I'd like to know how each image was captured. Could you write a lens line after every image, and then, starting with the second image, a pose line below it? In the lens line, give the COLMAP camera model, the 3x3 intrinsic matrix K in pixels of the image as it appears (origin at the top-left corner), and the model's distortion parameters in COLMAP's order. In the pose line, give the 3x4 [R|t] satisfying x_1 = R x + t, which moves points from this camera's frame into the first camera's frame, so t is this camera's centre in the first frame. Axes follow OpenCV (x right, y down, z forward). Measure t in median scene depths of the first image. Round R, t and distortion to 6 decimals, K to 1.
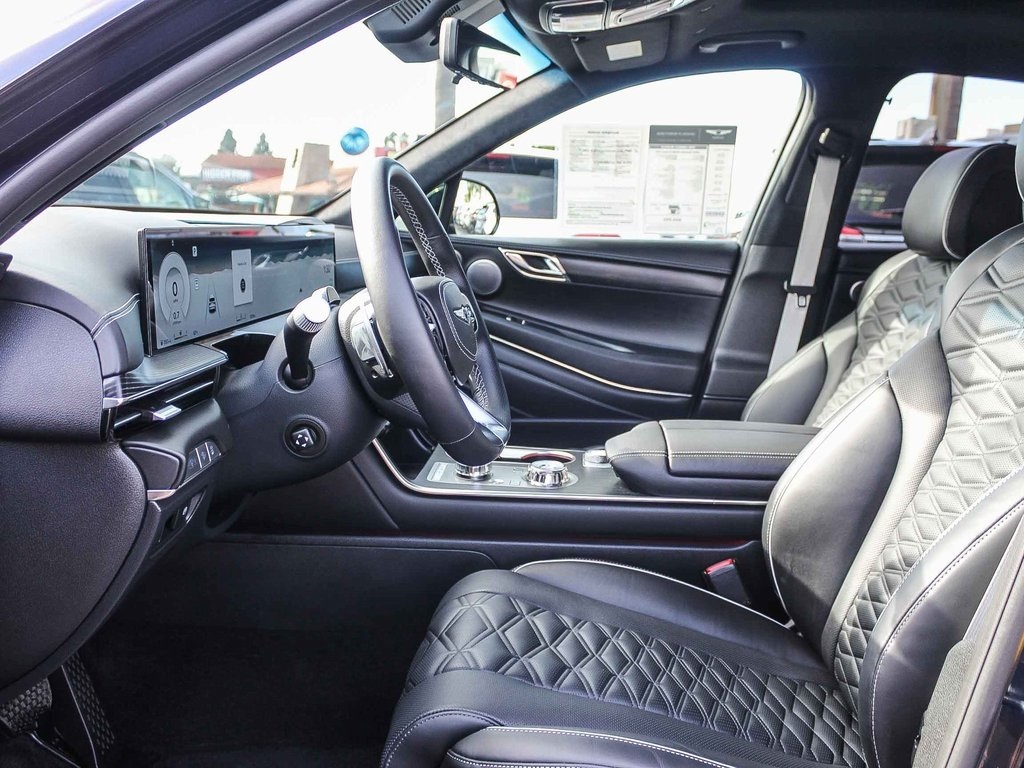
lens RADIAL K [[929.5, 0, 512.0], [0, 929.5, 384.0], [0, 0, 1]] dist [-0.000918, -0.007463]
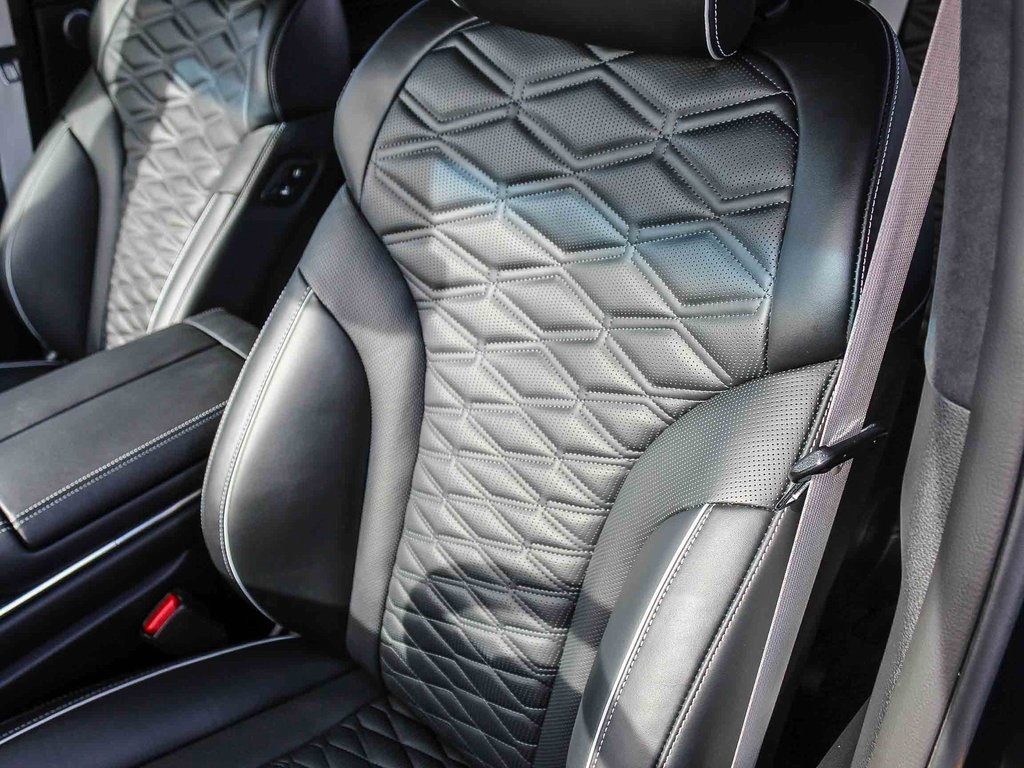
lens RADIAL K [[929.5, 0, 512.0], [0, 929.5, 384.0], [0, 0, 1]] dist [-0.000918, -0.007463]
pose [[0.647764, -0.469316, 0.600121, 0.064242], [0.201185, 0.865139, 0.459412, -0.201126], [-0.734797, -0.176855, 0.654825, 0.411392]]
